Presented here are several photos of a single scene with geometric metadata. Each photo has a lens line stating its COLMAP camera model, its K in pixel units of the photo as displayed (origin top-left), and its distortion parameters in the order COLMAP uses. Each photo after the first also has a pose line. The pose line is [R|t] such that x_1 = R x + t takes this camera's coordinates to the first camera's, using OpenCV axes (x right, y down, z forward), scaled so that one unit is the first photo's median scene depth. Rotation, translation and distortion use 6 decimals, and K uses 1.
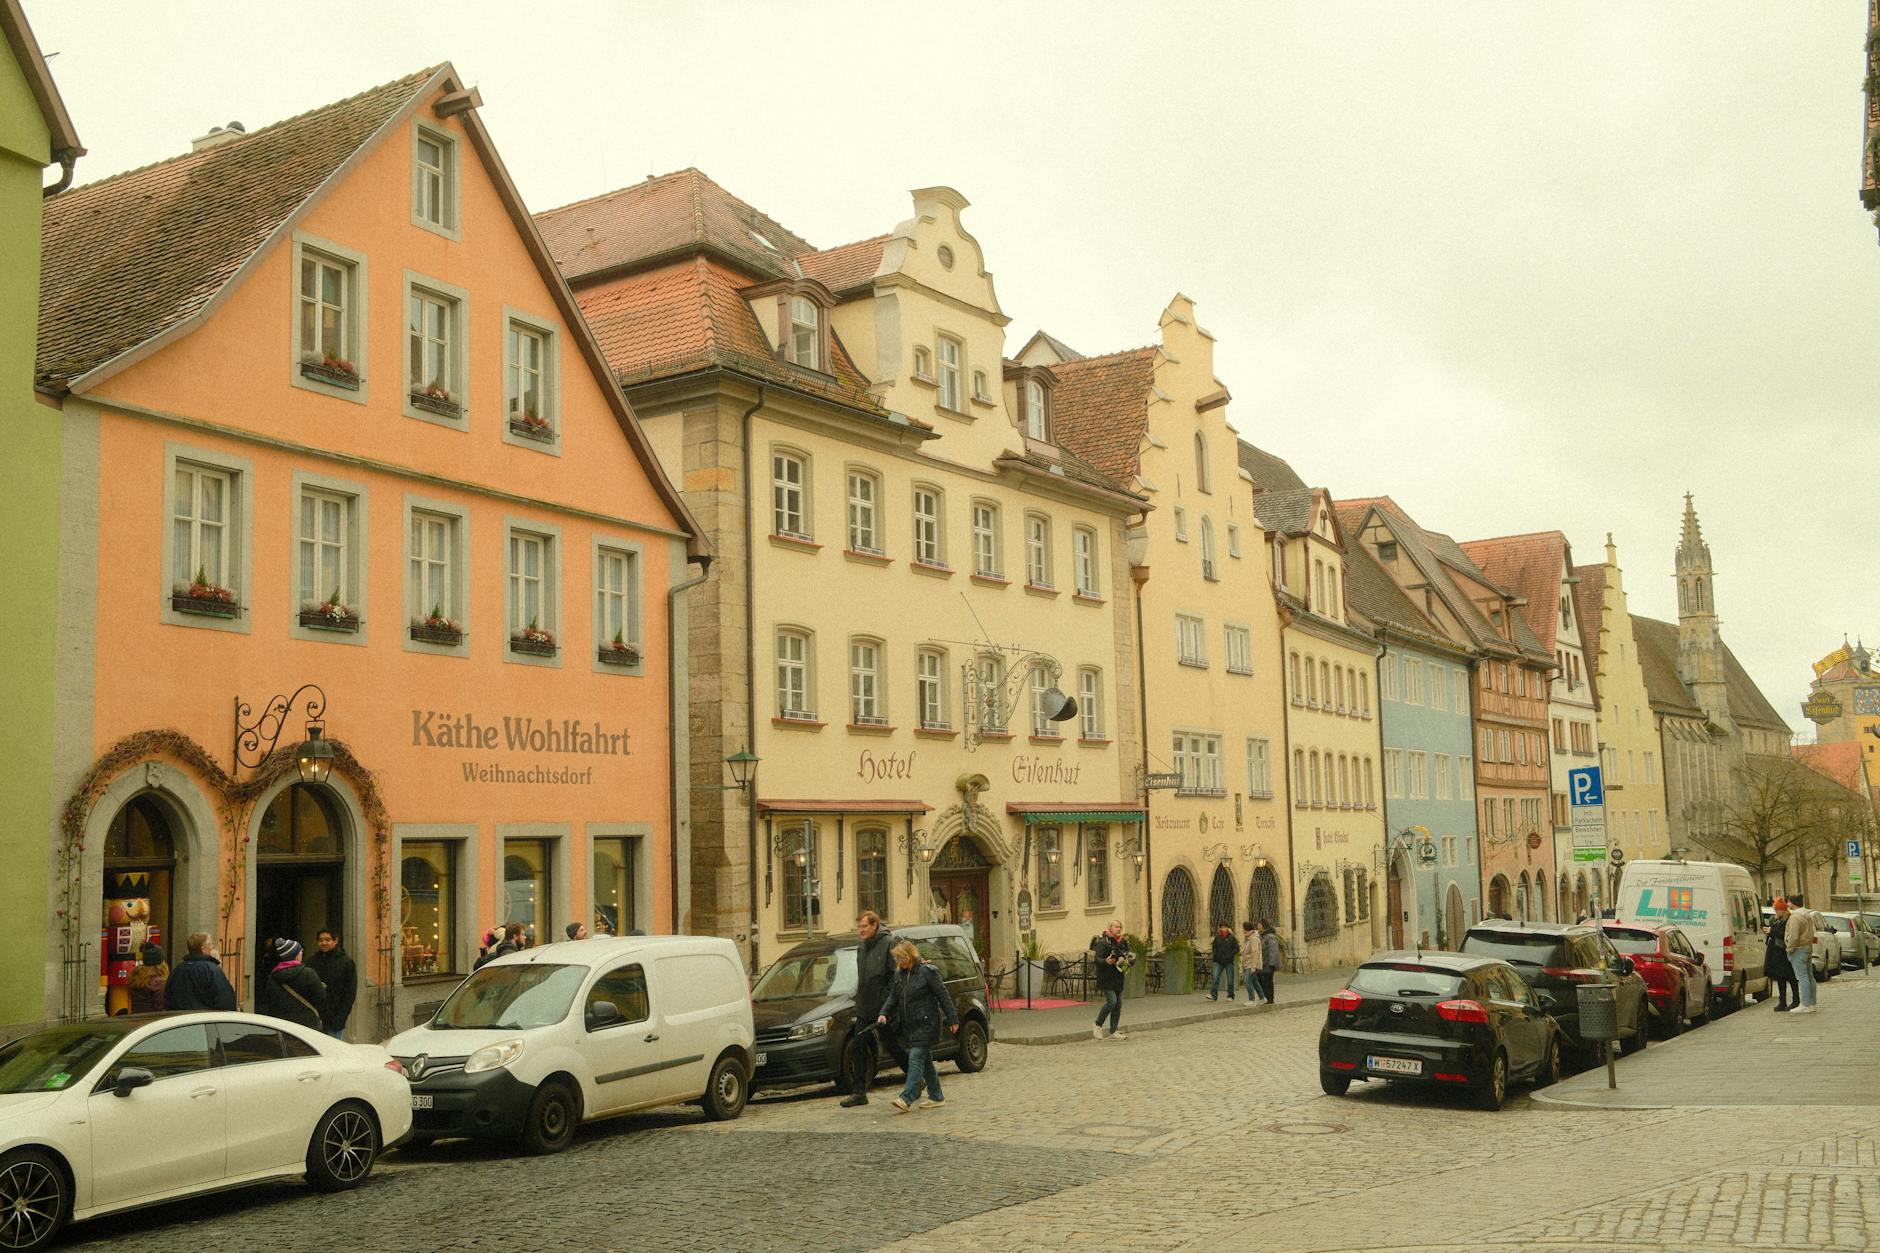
lens RADIAL K [[1905.2, 0, 940.0], [0, 1905.2, 626.5], [0, 0, 1]] dist [-0.020960, -0.004344]
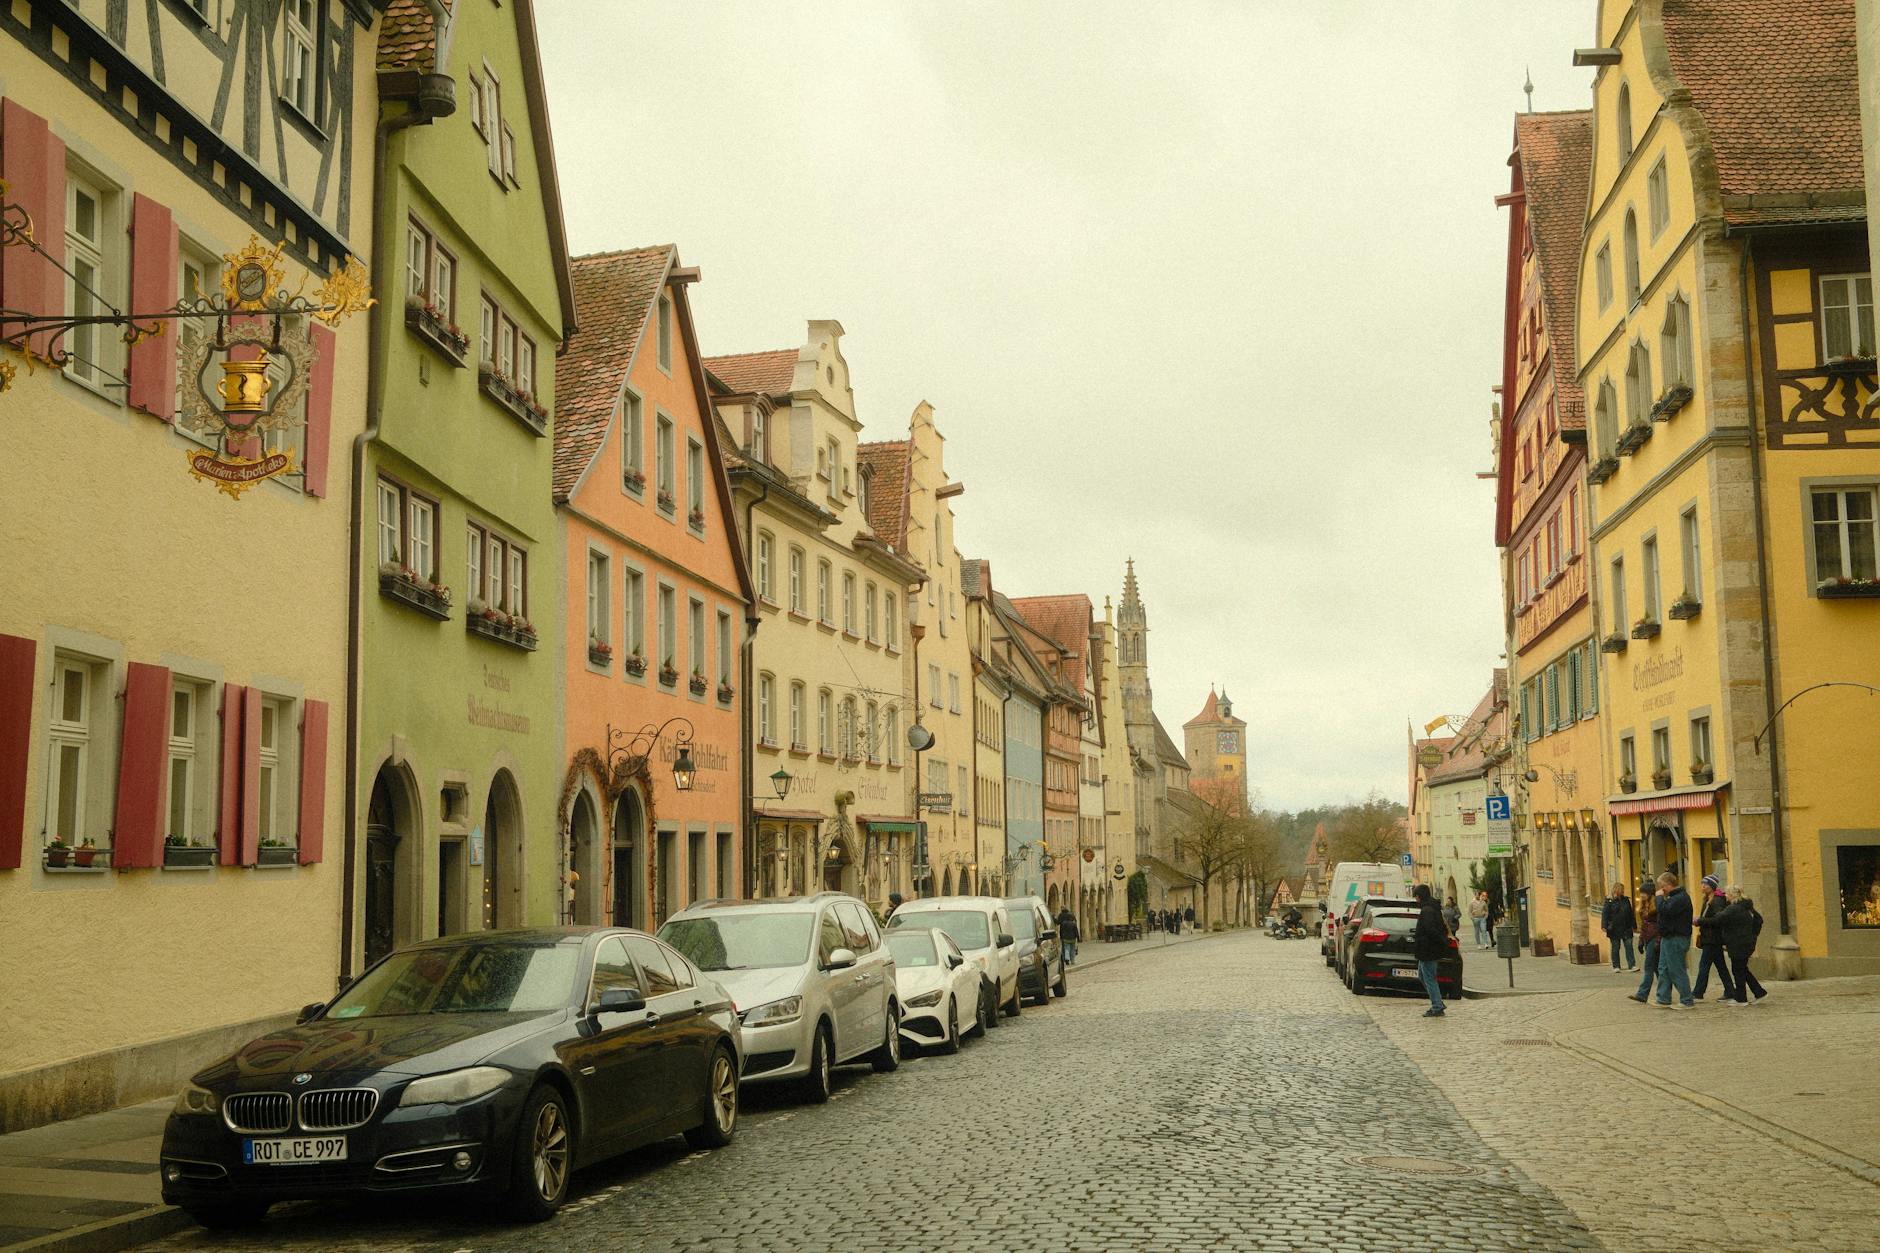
lens RADIAL K [[1905.2, 0, 940.0], [0, 1905.2, 626.5], [0, 0, 1]] dist [-0.020960, -0.004344]
pose [[0.944643, 0.050420, 0.324203, -0.321082], [-0.046989, 0.998726, -0.018408, -0.010145], [-0.324718, 0.002155, 0.945808, -0.200816]]
